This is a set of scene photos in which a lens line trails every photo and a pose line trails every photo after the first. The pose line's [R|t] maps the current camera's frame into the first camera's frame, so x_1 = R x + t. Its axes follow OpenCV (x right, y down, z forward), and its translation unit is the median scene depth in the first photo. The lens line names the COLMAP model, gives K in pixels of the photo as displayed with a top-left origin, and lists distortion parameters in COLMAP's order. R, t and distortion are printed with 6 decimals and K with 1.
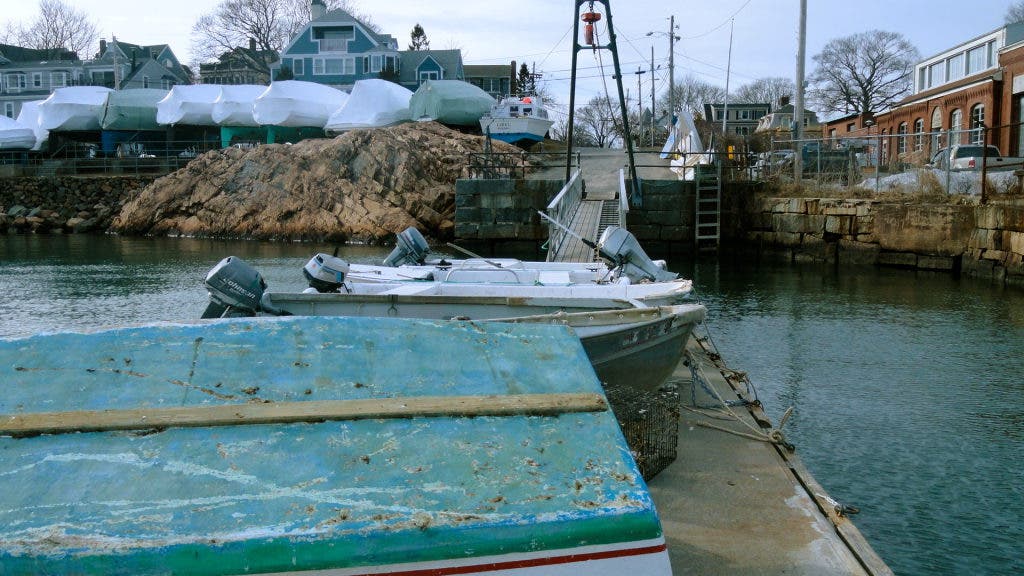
lens RADIAL K [[726.7, 0, 512.0], [0, 726.7, 288.0], [0, 0, 1]] dist [0.010816, 0.002500]
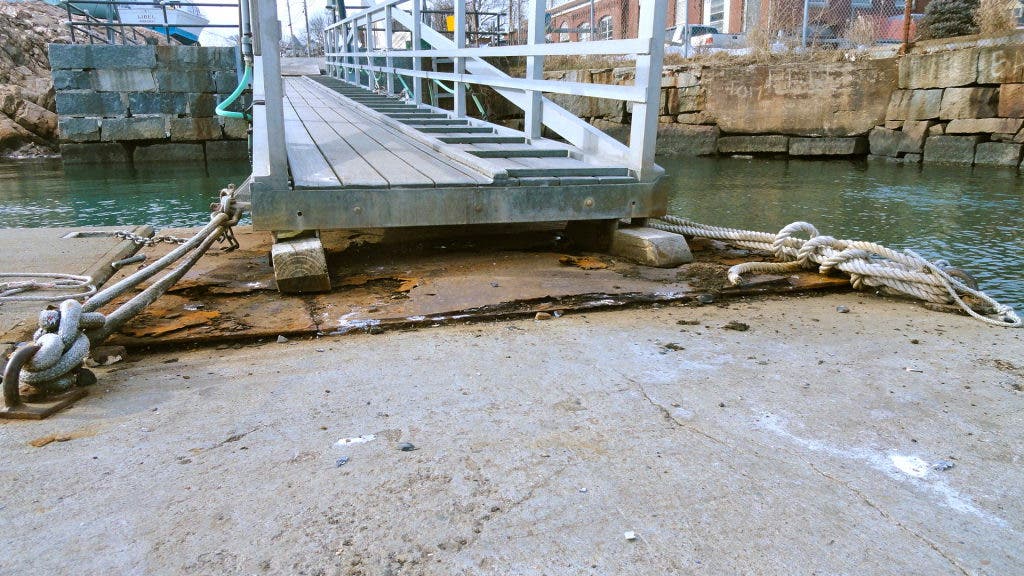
lens RADIAL K [[726.7, 0, 512.0], [0, 726.7, 288.0], [0, 0, 1]] dist [0.010816, 0.002500]
pose [[0.909685, -0.109460, 0.400614, 0.014708], [0.058181, 0.988717, 0.138034, -0.011933], [-0.411203, -0.102259, 0.905790, 0.397875]]
